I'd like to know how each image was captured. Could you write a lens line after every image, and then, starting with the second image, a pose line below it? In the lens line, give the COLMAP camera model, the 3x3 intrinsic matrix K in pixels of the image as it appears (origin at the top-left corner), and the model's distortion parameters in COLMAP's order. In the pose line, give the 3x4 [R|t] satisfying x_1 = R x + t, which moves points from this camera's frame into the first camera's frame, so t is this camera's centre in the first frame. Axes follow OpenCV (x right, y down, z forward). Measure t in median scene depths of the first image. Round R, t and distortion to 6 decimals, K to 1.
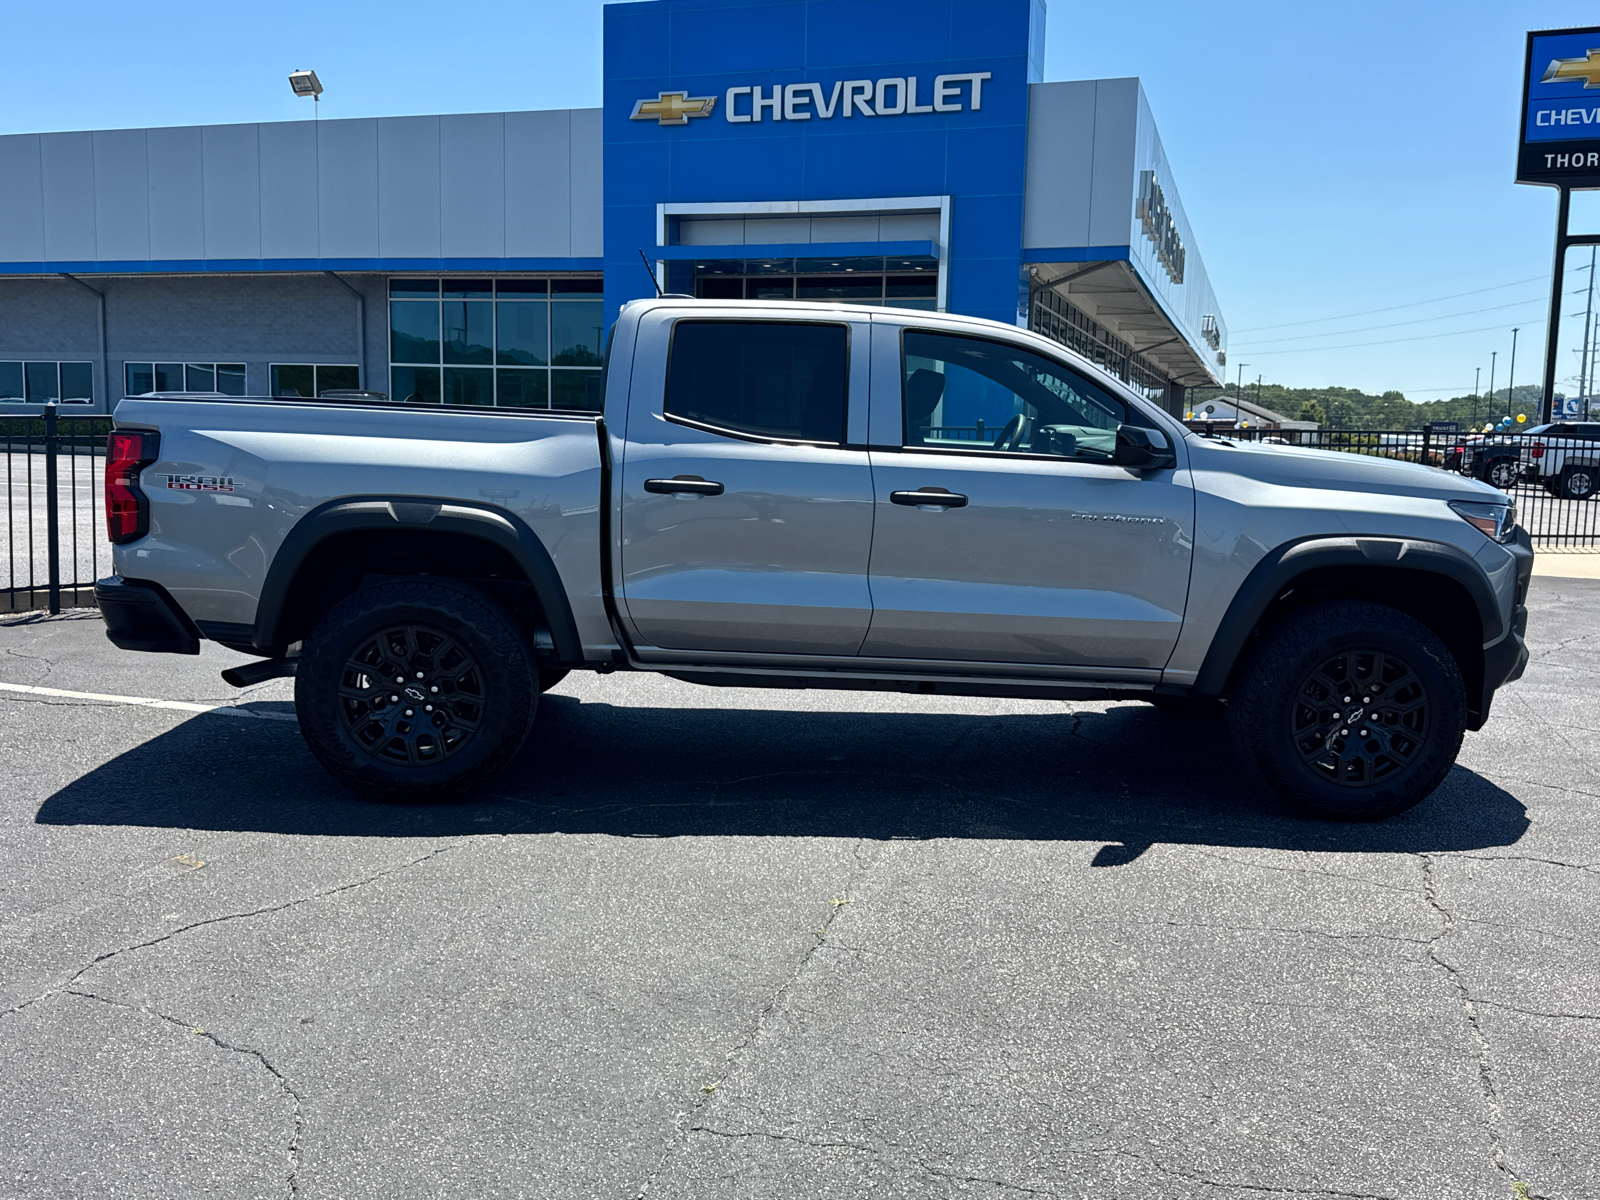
lens RADIAL K [[1412.8, 0, 807.4], [0, 1412.8, 592.6], [0, 0, 1]] dist [0.133067, -0.191344]
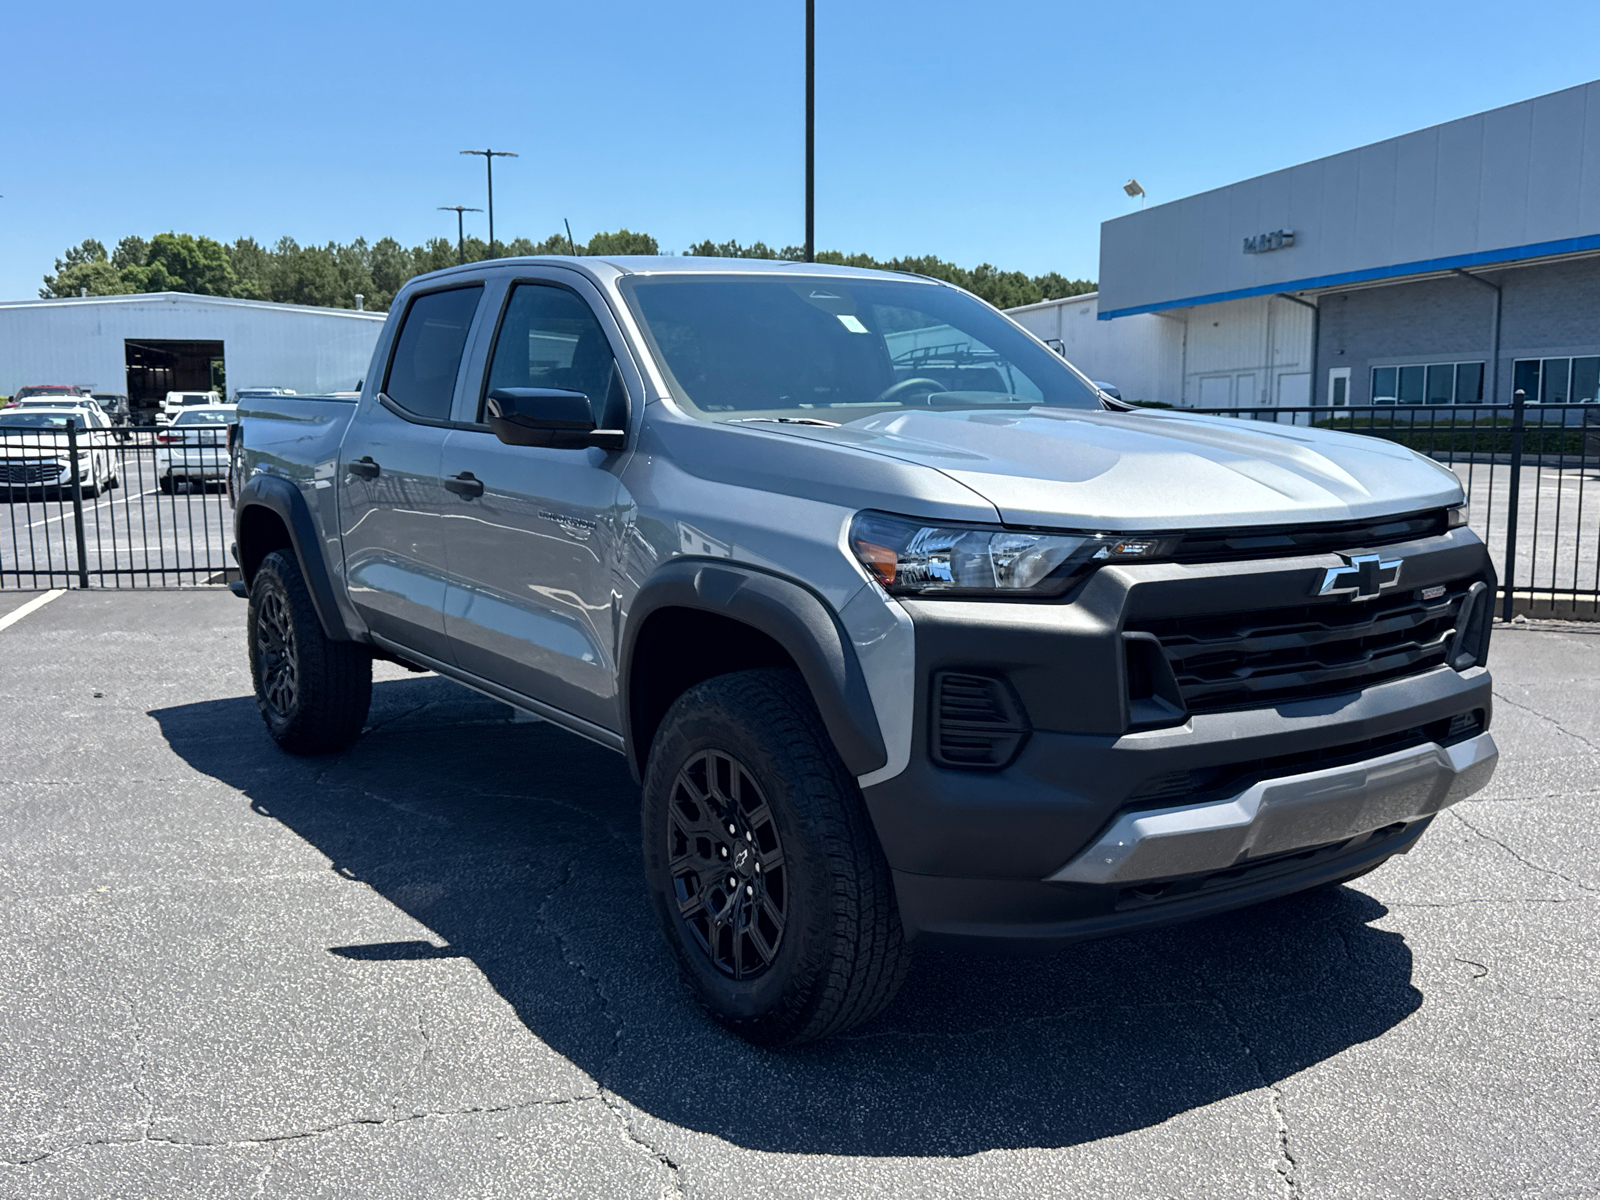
lens RADIAL K [[1550.3, 0, 844.5], [0, 1550.3, 610.0], [0, 0, 1]] dist [0.145395, -0.278398]
pose [[0.541704, 0.087204, -0.836033, 0.277651], [-0.090776, 0.994856, 0.044953, -0.015282], [0.835653, 0.051540, 0.546834, 0.197667]]
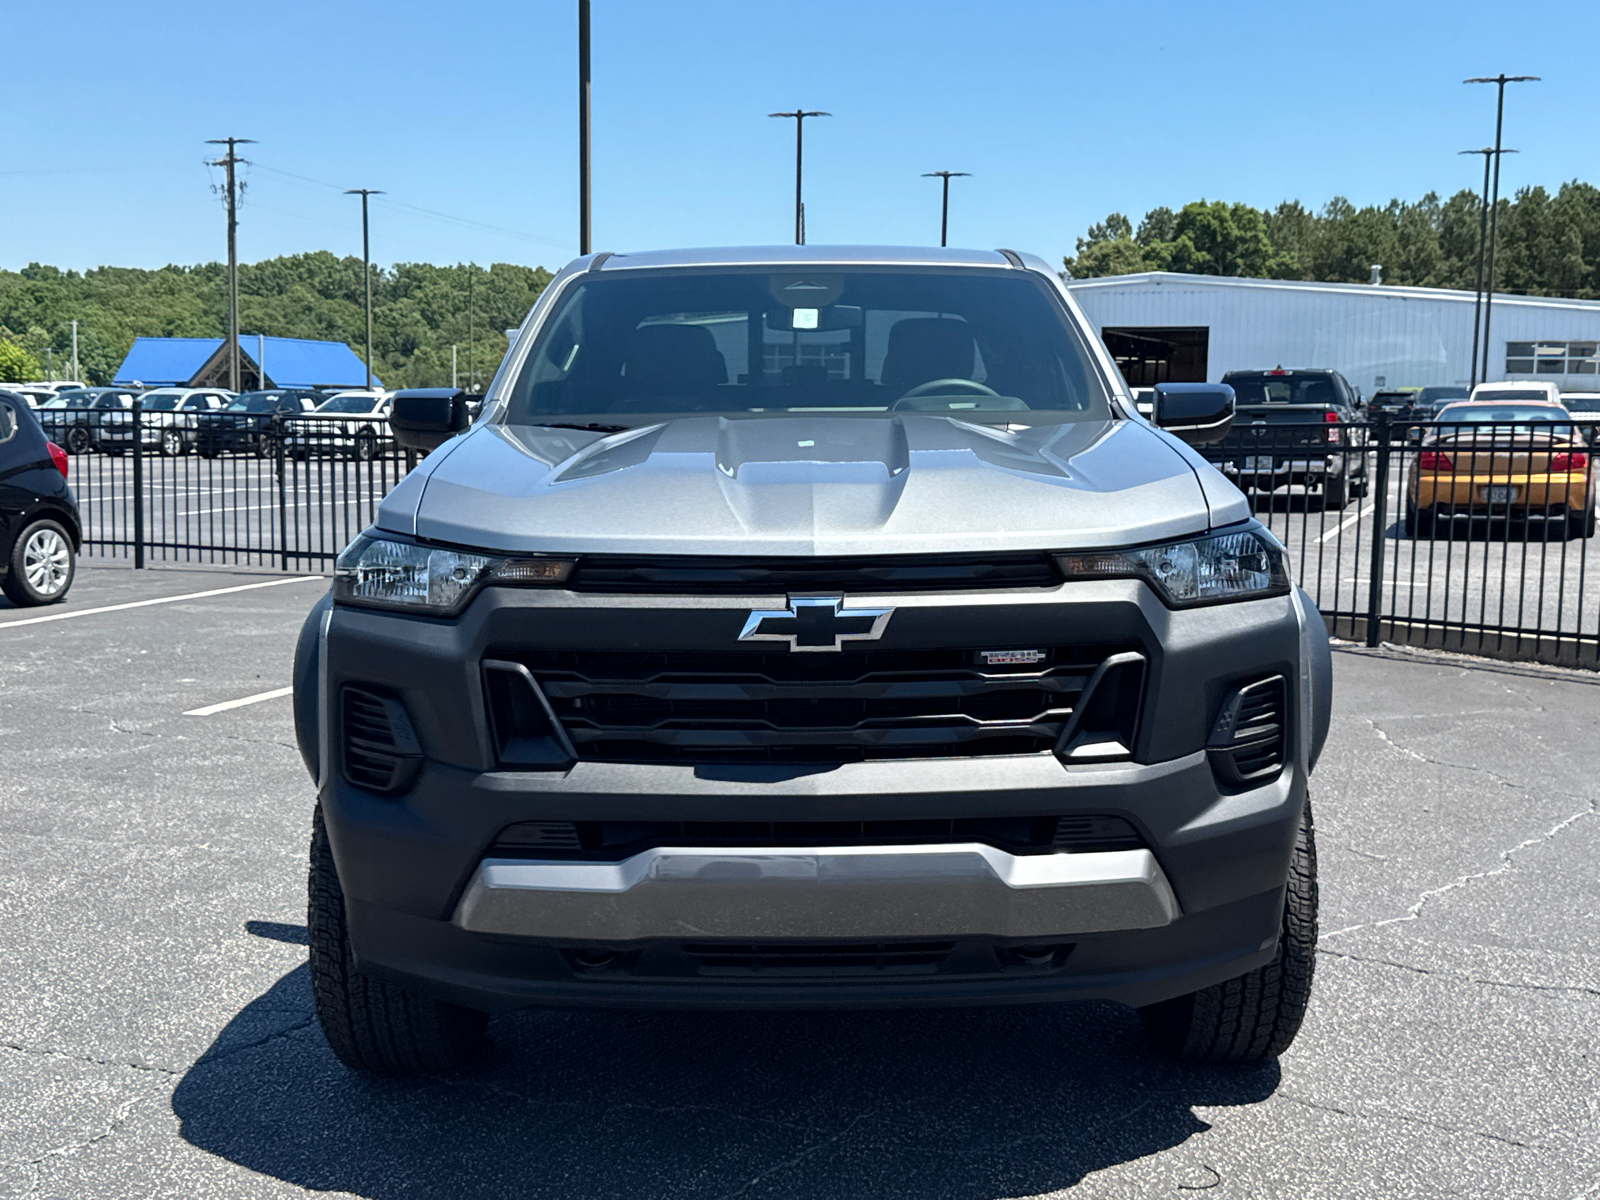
lens RADIAL K [[1953.8, 0, 800.0], [0, 1953.8, 600.0], [0, 0, 1]] dist [0.211727, -0.560651]
pose [[-0.028608, 0.080532, -0.996341, 0.346770], [-0.132255, 0.987681, 0.083629, -0.034361], [0.990803, 0.134164, -0.017605, 0.348020]]
